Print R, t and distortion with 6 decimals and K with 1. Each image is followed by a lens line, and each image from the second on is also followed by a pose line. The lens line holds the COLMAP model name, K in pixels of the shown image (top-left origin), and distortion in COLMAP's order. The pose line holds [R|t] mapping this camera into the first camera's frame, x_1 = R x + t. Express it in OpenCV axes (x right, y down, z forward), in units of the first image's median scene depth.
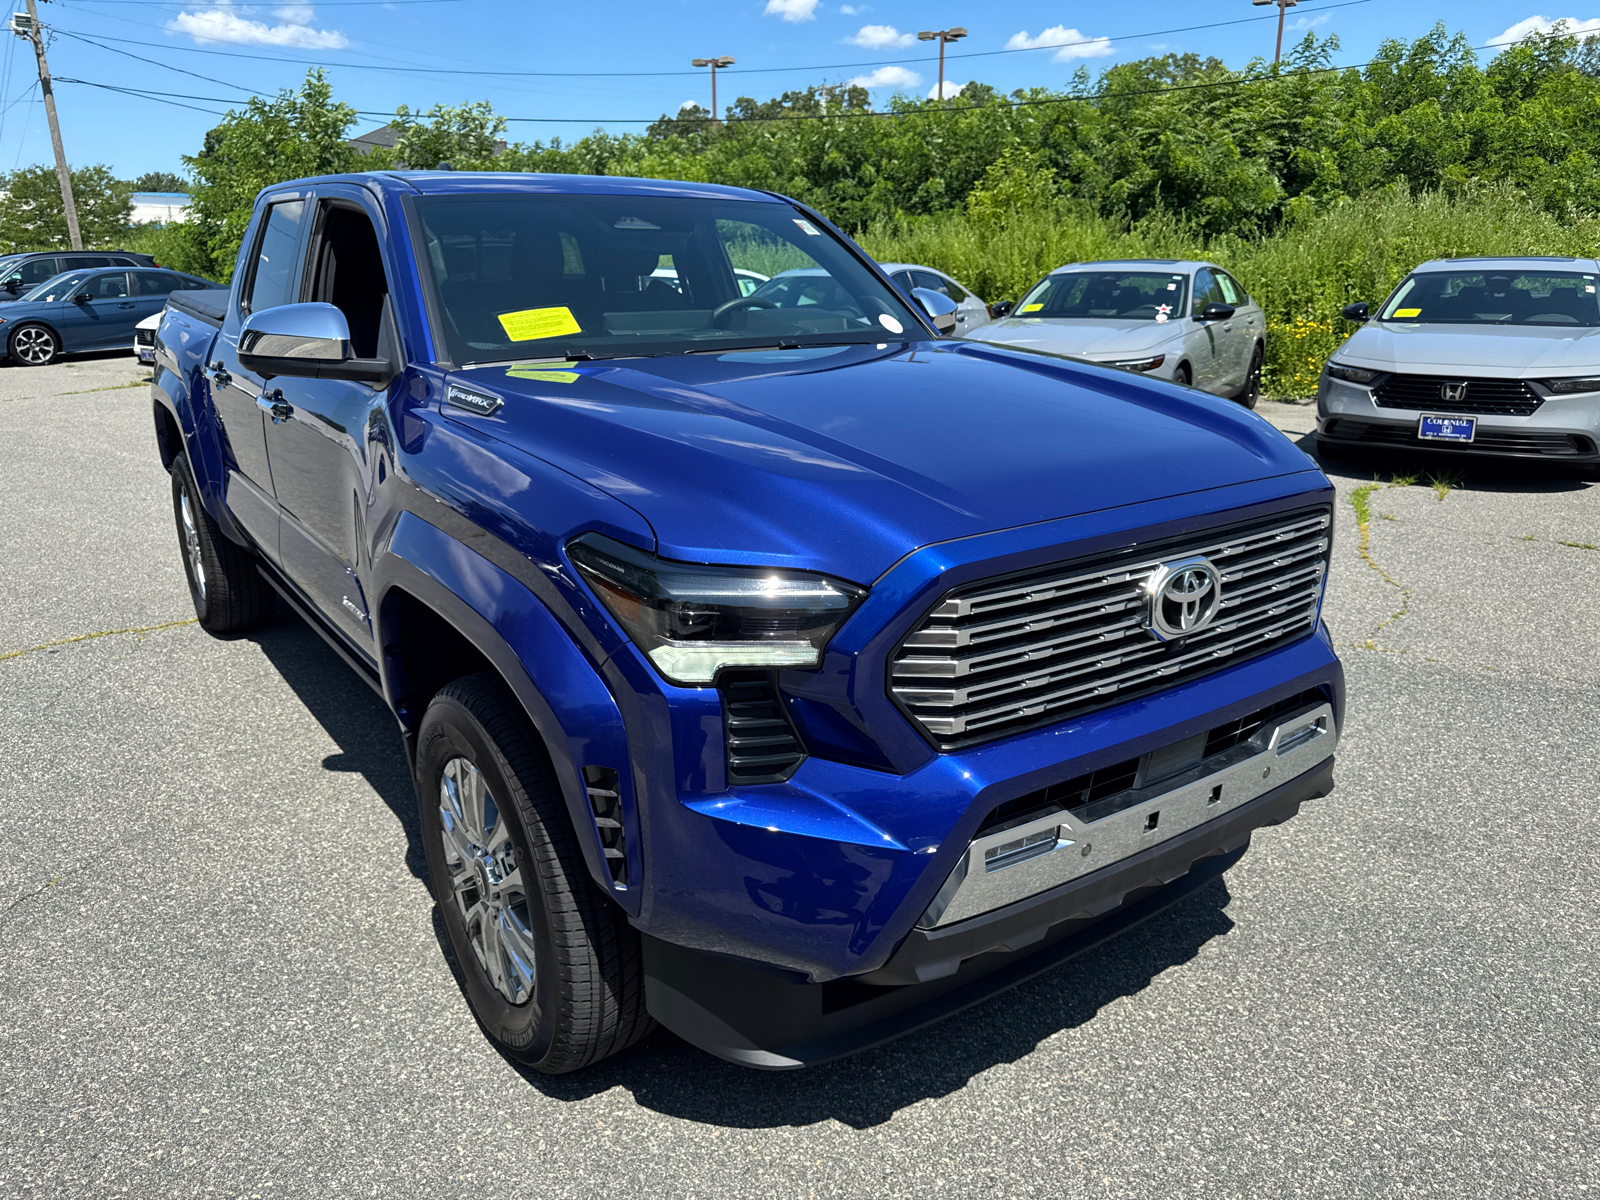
lens RADIAL K [[1144.3, 0, 800.0], [0, 1144.3, 600.0], [0, 0, 1]] dist [0.002377, -0.005714]
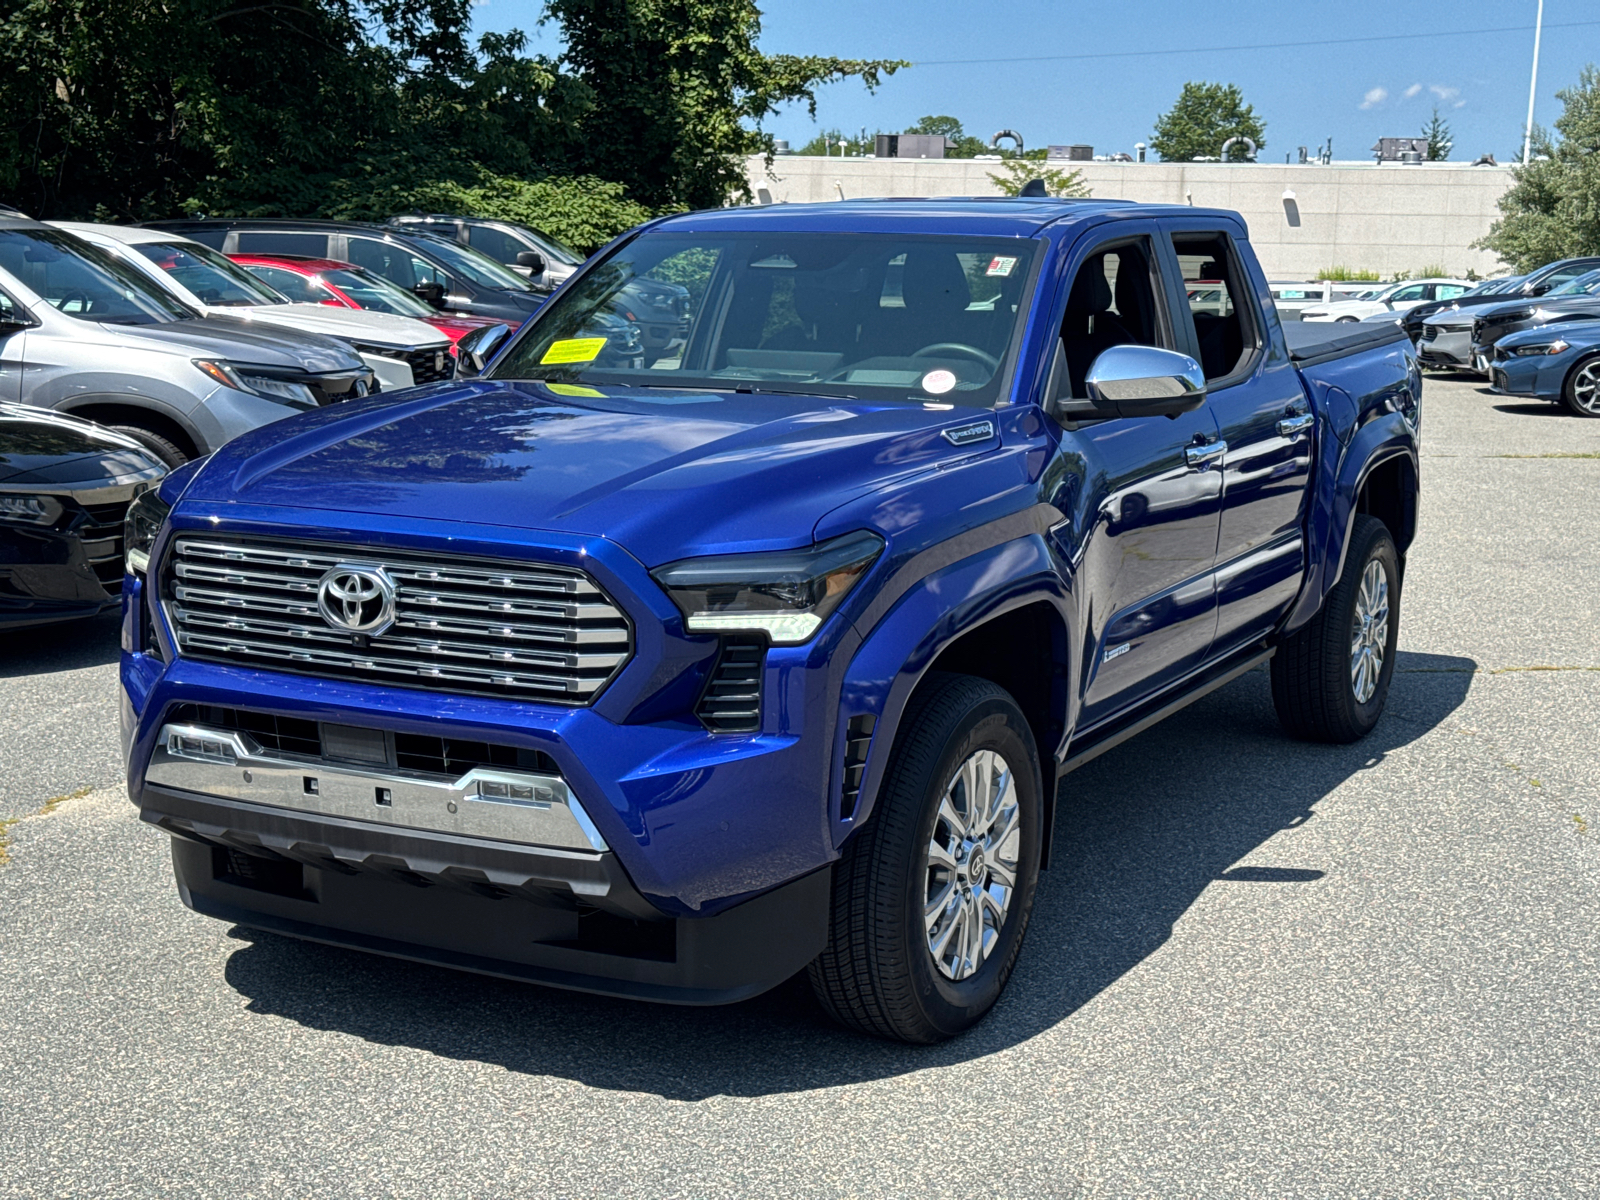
lens RADIAL K [[2316.0, 0, 856.1], [0, 2316.0, 604.7], [0, 0, 1]] dist [0.021140, 0.697439]
pose [[0.452609, 0.151770, -0.878698, 0.319999], [-0.271727, 0.962018, 0.026196, -0.023765], [0.849299, 0.226910, 0.476658, 0.037688]]
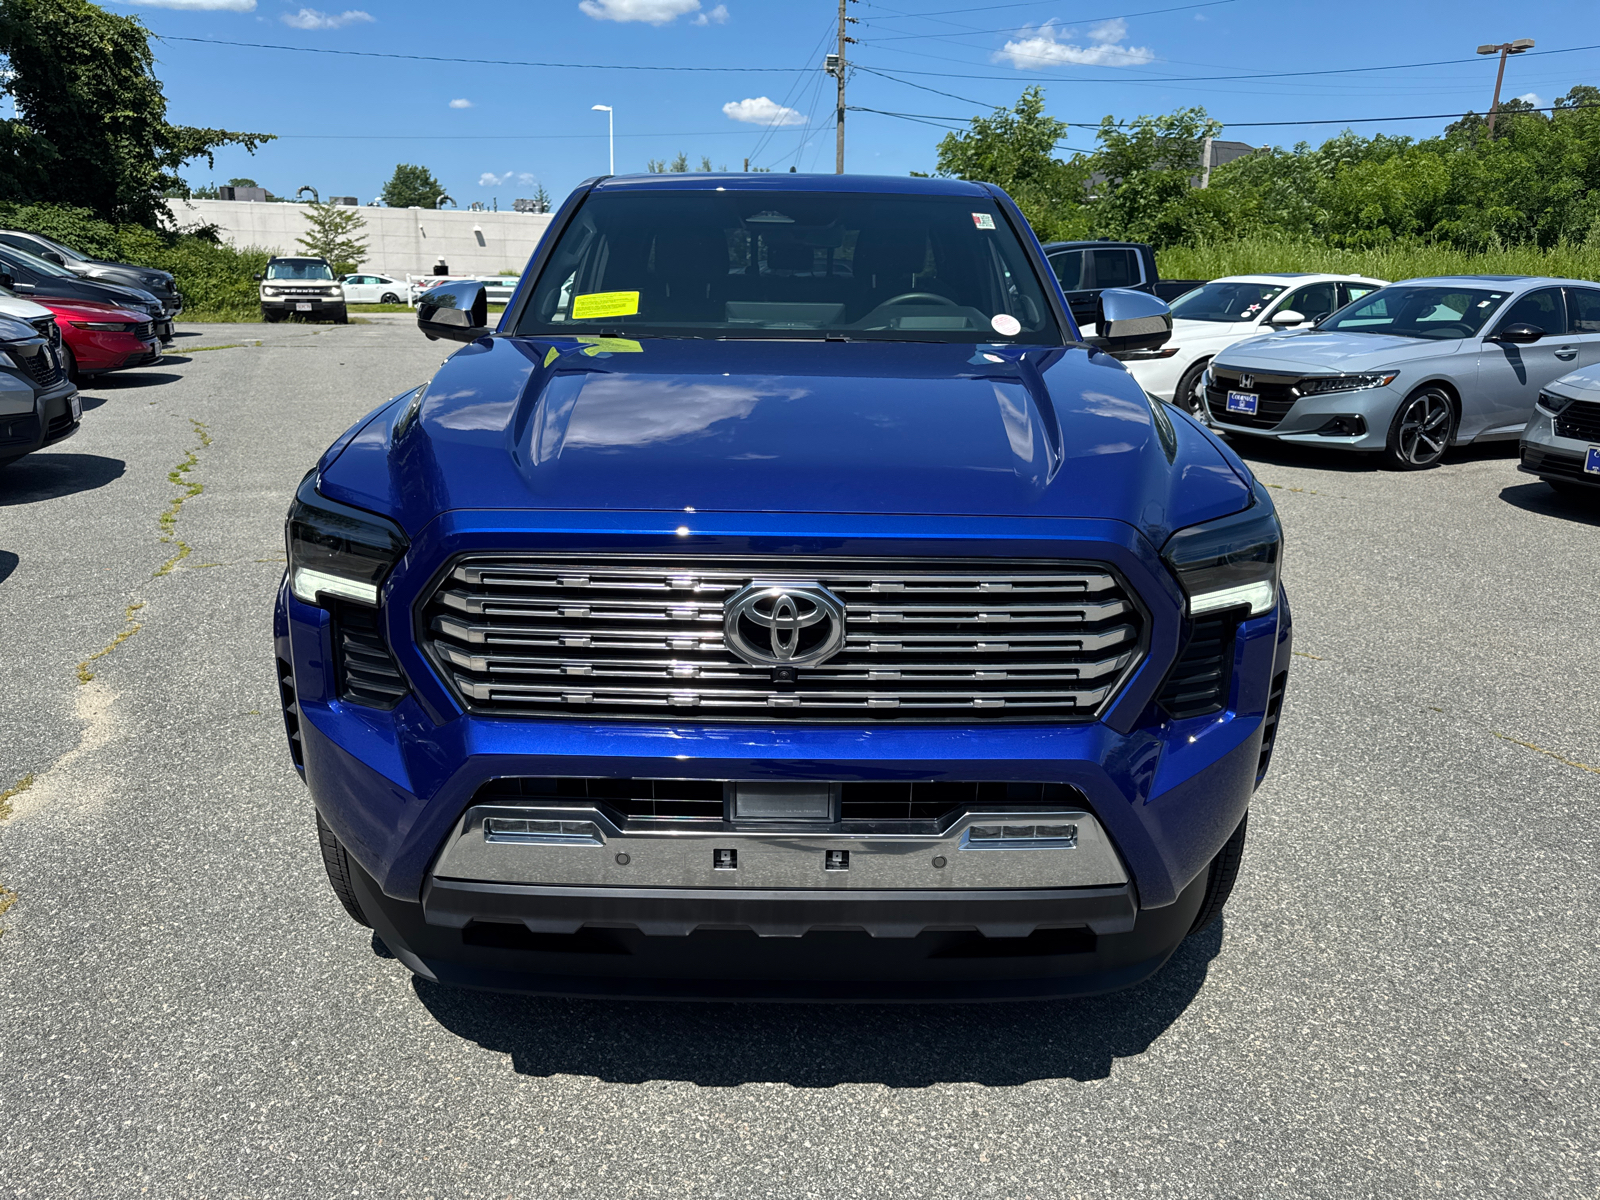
lens RADIAL K [[1152.2, 0, 811.9], [0, 1152.2, 599.3], [0, 0, 1]] dist [0.003372, -0.004694]
pose [[0.817776, 0.178305, -0.547220, 0.102414], [-0.184276, 0.981865, 0.044543, -0.007925], [0.545238, 0.064413, 0.835803, 0.031360]]
